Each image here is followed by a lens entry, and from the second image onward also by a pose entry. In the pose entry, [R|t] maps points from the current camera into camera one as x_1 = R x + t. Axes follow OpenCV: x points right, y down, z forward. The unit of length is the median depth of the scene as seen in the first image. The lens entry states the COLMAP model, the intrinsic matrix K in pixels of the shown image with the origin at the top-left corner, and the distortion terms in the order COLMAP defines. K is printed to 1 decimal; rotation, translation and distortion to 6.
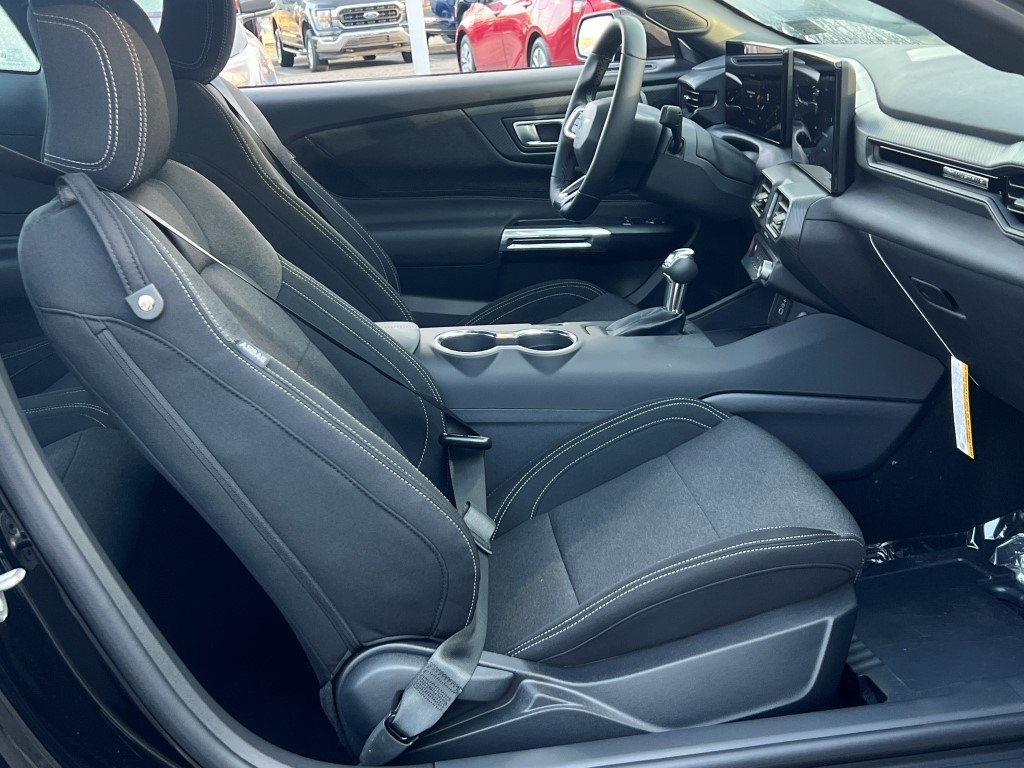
lens RADIAL K [[1248.9, 0, 514.8], [0, 1248.9, 381.8], [0, 0, 1]] dist [0.064803, 0.000000]
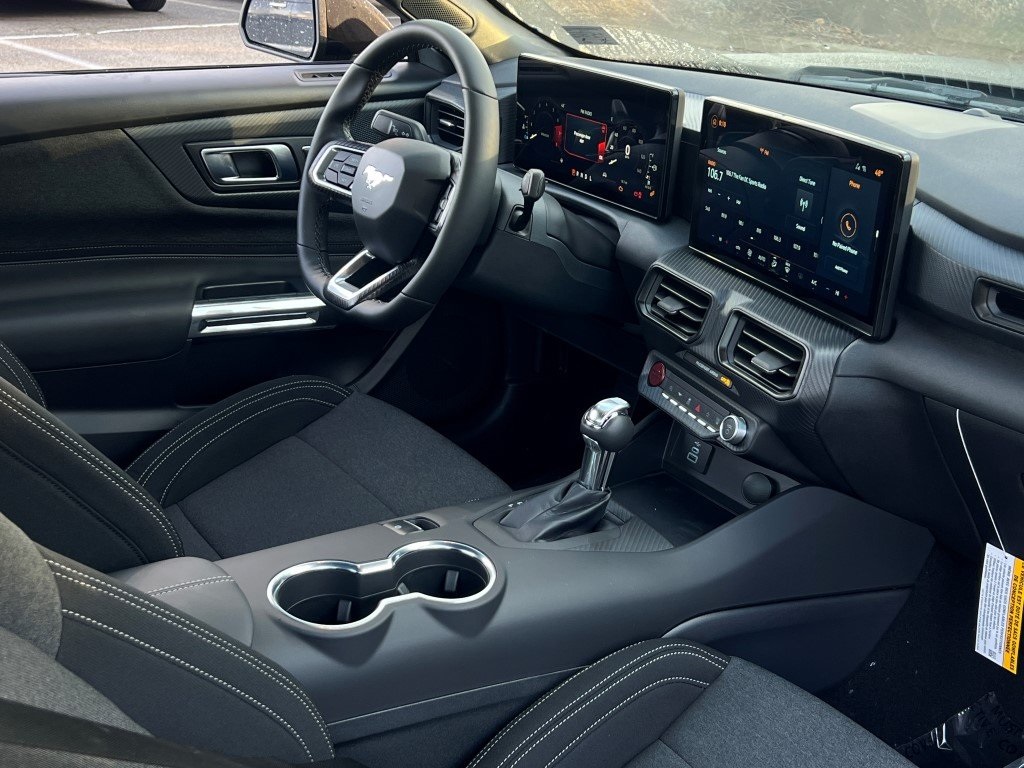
lens RADIAL K [[1209.0, 0, 507.3], [0, 1209.0, 393.2], [0, 0, 1]] dist [0.057869, 0.000000]
pose [[0.897051, -0.079366, 0.434741, -0.161122], [0.044164, 0.994917, 0.090502, -0.138921], [-0.439714, -0.061985, 0.895996, 0.357411]]
